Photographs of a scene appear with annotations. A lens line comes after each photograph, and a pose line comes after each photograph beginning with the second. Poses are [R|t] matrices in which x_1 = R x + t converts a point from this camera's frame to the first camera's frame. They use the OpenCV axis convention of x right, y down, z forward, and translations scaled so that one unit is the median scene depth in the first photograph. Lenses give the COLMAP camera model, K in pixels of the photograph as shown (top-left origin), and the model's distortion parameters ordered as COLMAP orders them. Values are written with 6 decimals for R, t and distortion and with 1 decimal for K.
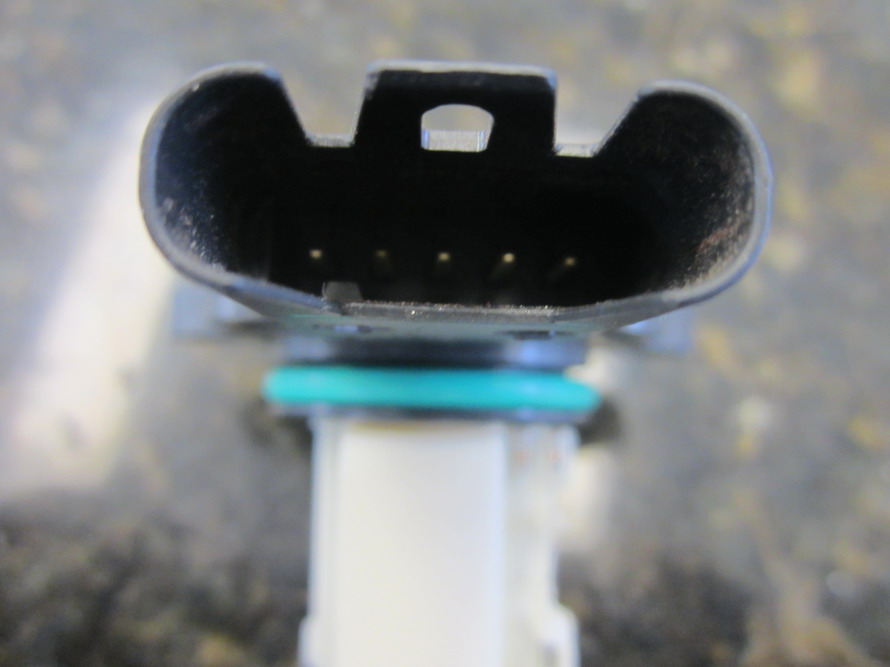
lens RADIAL K [[731.4, 0, 445.0], [0, 731.4, 333.5], [0, 0, 1]] dist [-0.017832, -0.003525]
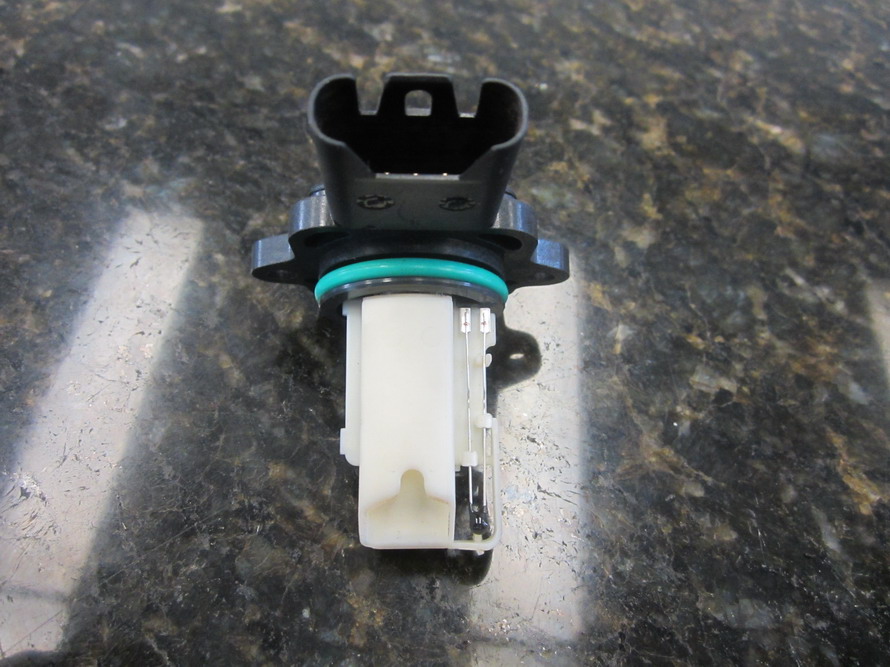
lens RADIAL K [[731.4, 0, 445.0], [0, 731.4, 333.5], [0, 0, 1]] dist [-0.017832, -0.003525]
pose [[0.998938, -0.035278, 0.029642, 0.004997], [0.039509, 0.986806, -0.157015, 0.928942], [-0.023712, 0.158019, 0.987151, -1.422082]]
